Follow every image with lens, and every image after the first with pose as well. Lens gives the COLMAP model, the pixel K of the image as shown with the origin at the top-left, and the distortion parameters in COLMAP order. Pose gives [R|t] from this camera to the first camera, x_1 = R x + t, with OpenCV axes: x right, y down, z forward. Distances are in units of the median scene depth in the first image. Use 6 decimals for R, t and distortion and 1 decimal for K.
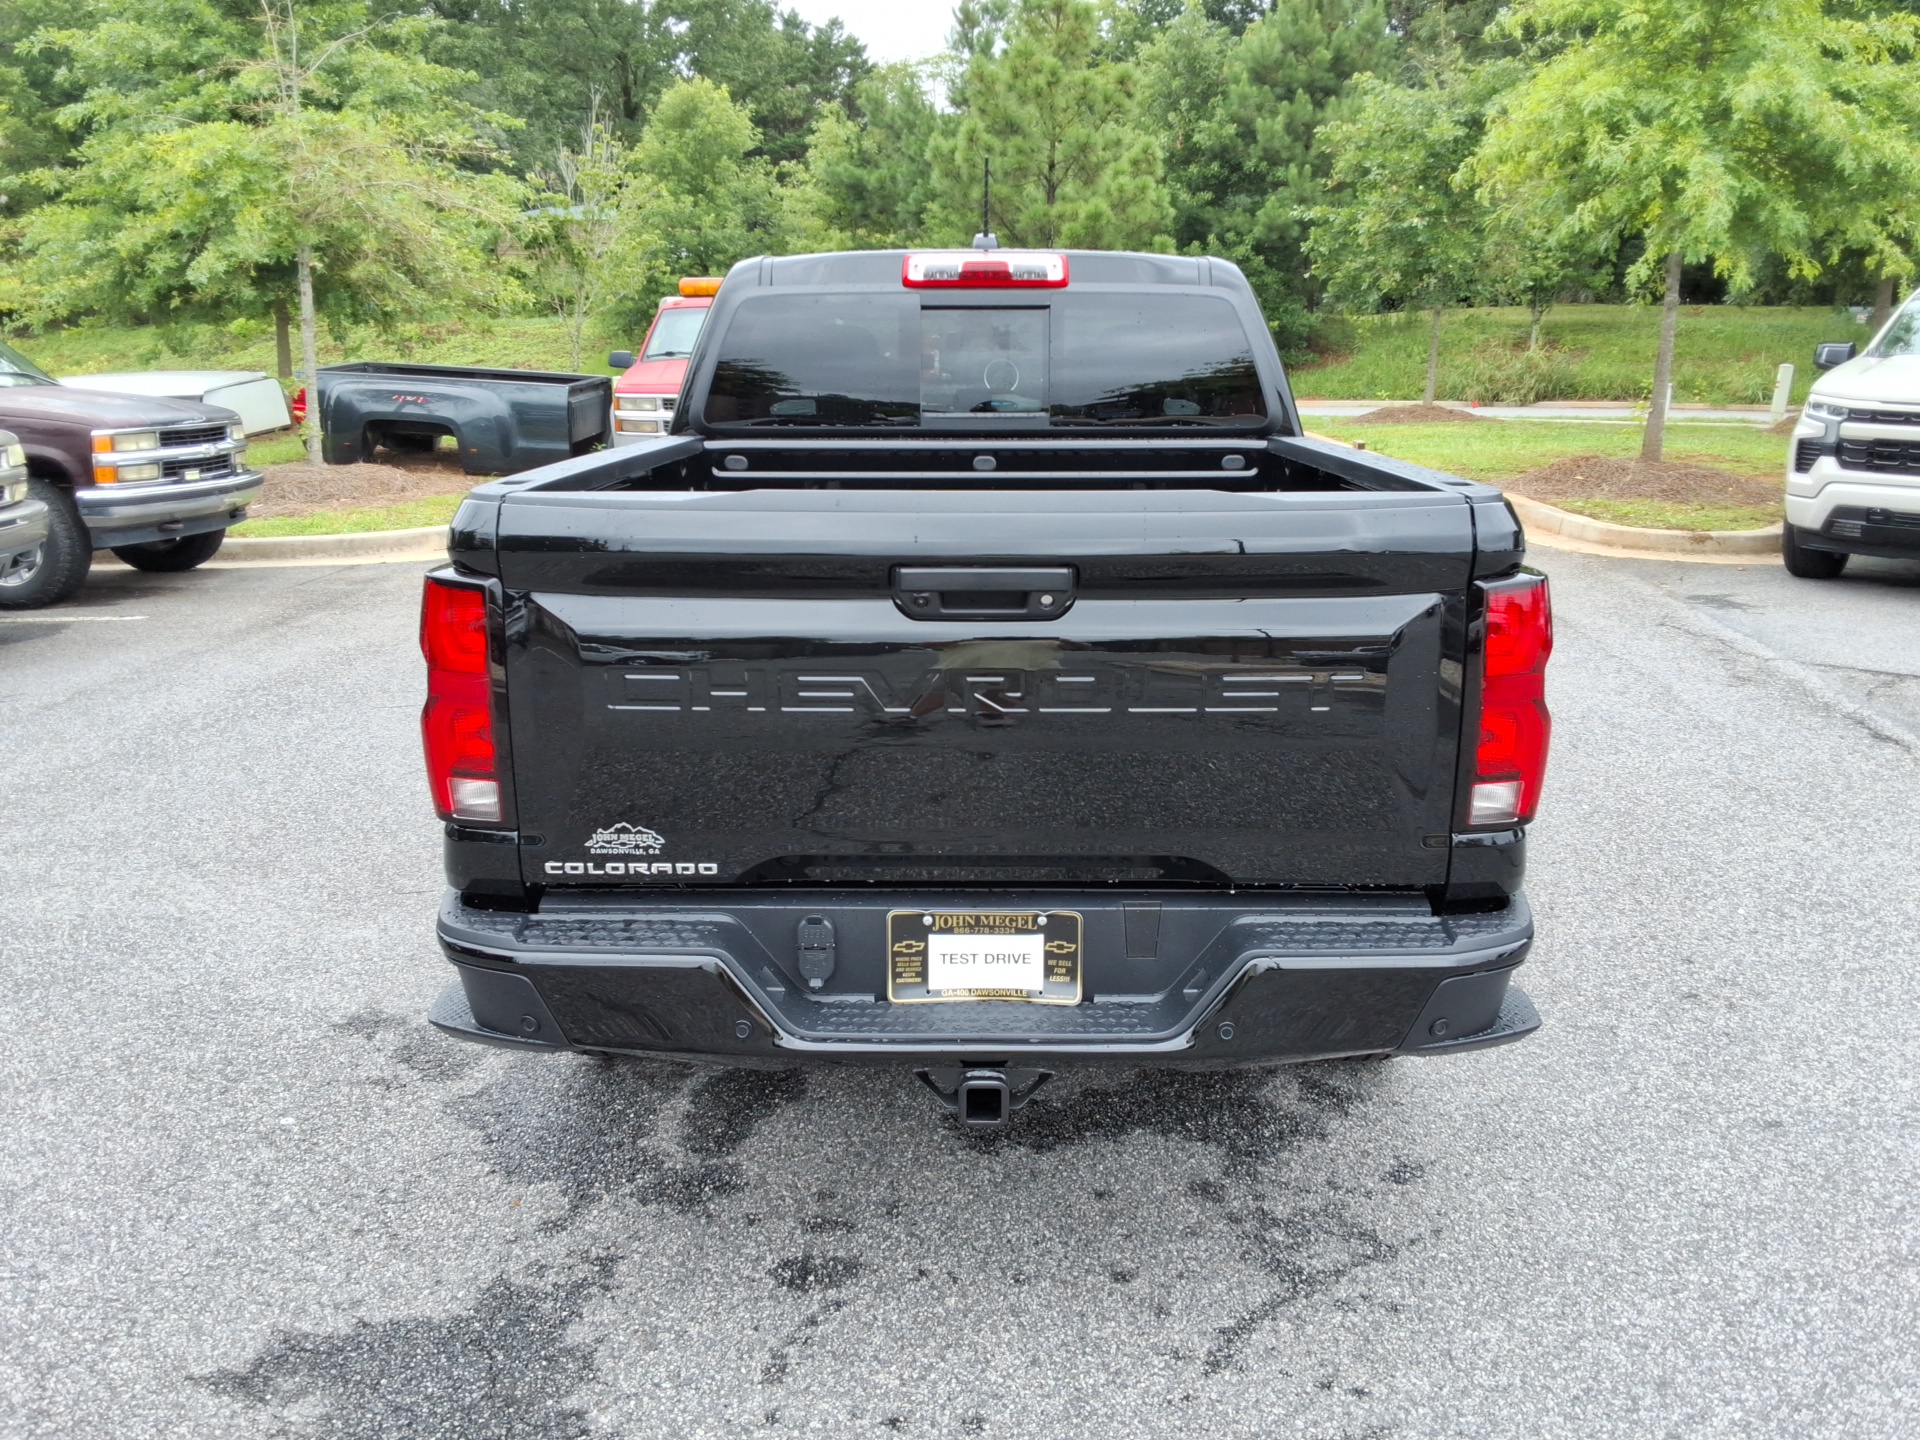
lens RADIAL K [[1536.9, 0, 977.2], [0, 1536.9, 713.7], [0, 0, 1]] dist [0.090107, -0.140526]
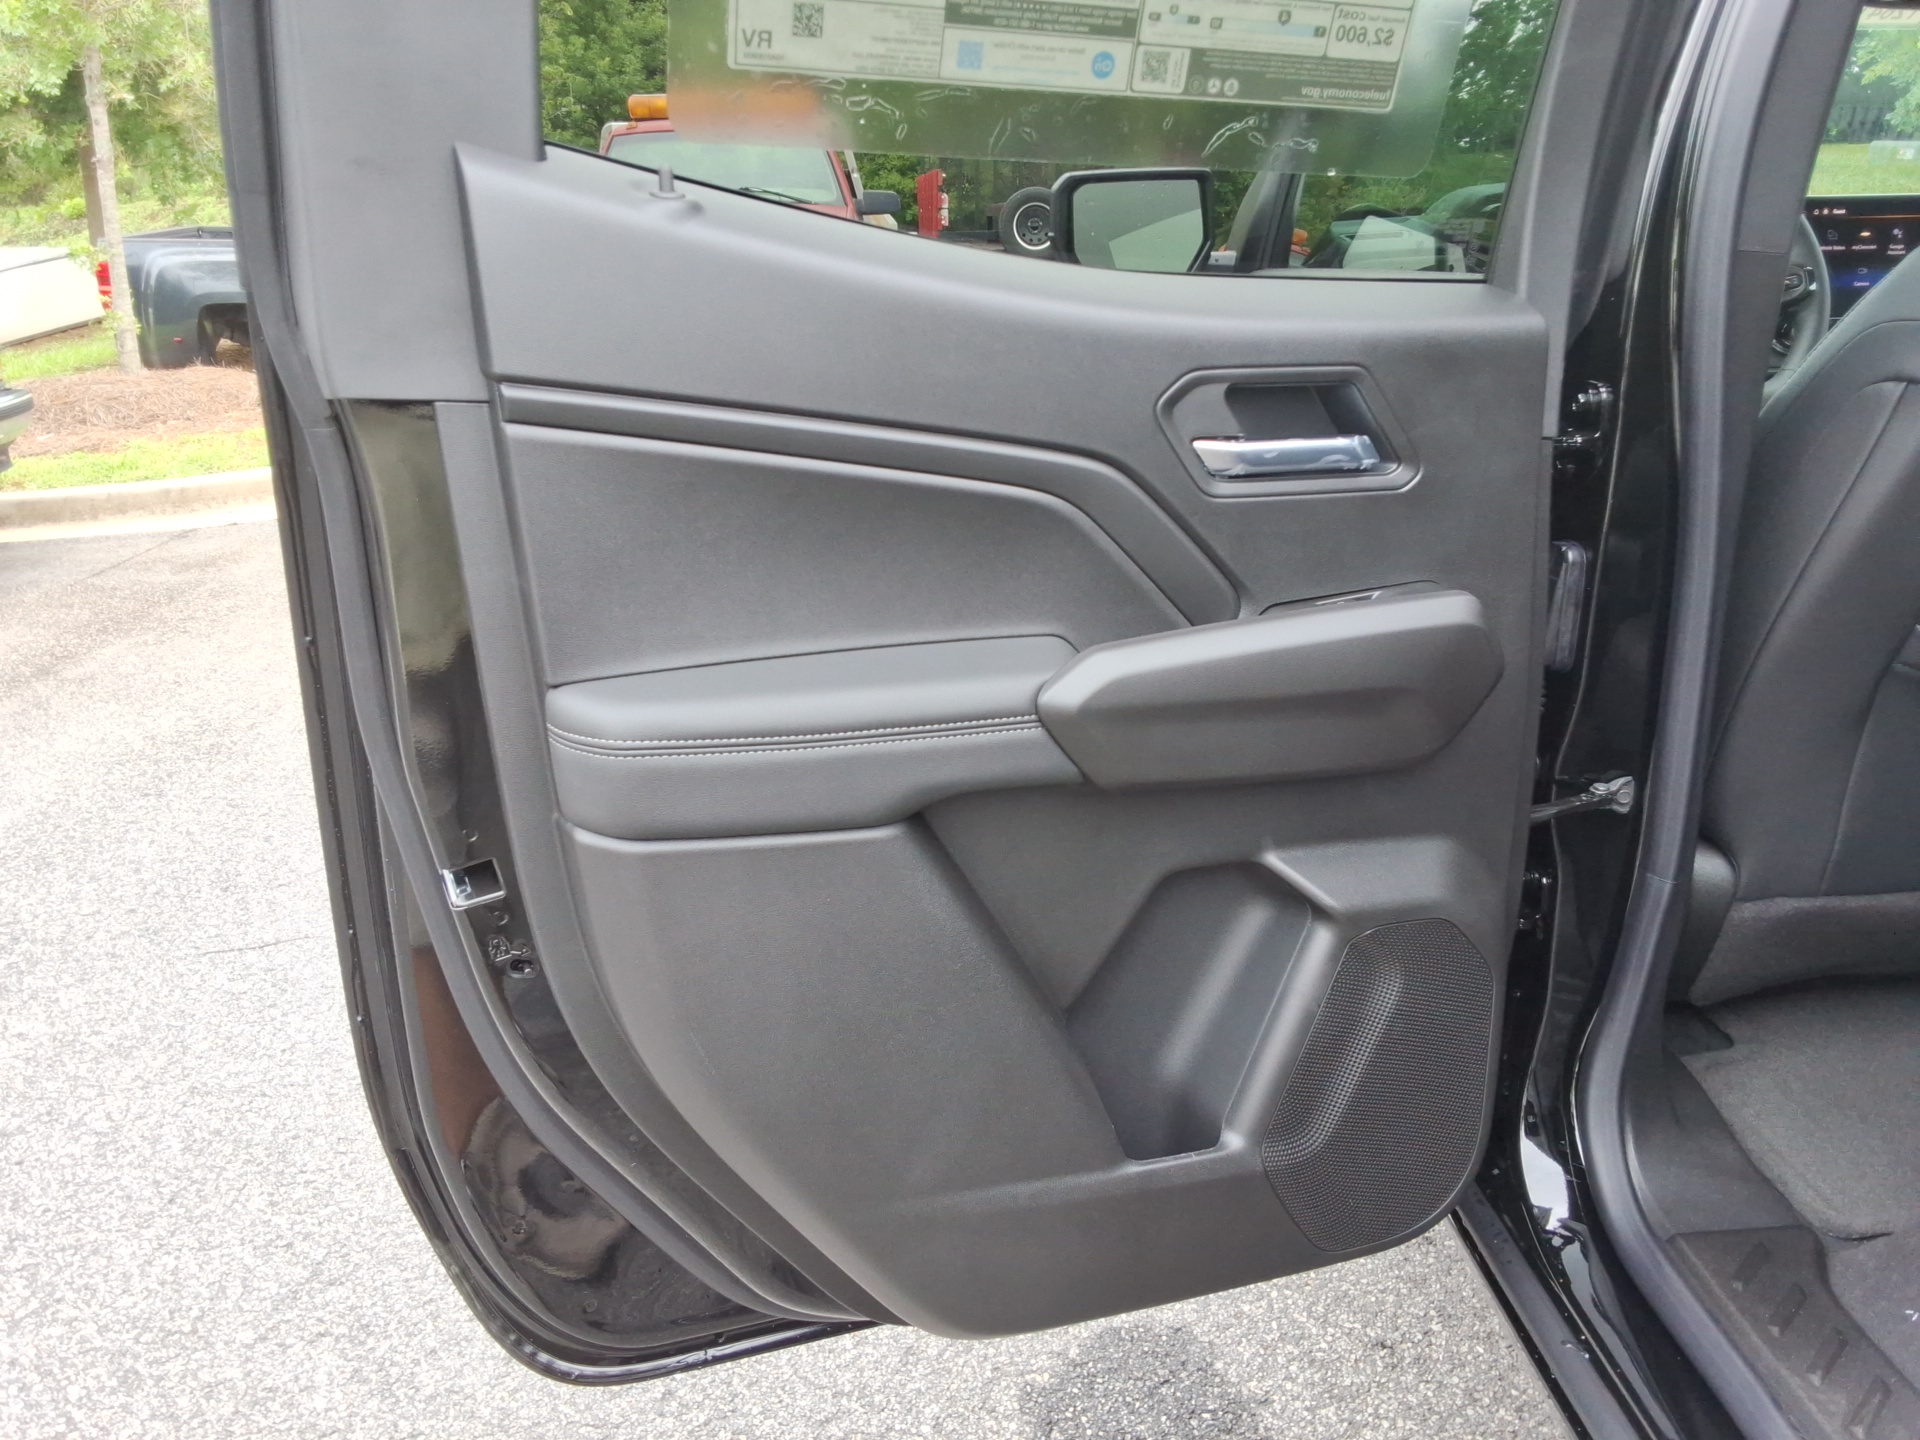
lens RADIAL K [[1536.9, 0, 972.5], [0, 1536.9, 719.9], [0, 0, 1]] dist [0.090107, -0.140526]
pose [[0.997577, -0.041356, 0.055947, -0.110978], [0.036709, 0.995983, 0.081678, -0.056245], [-0.059100, -0.079426, 0.995087, 0.318205]]
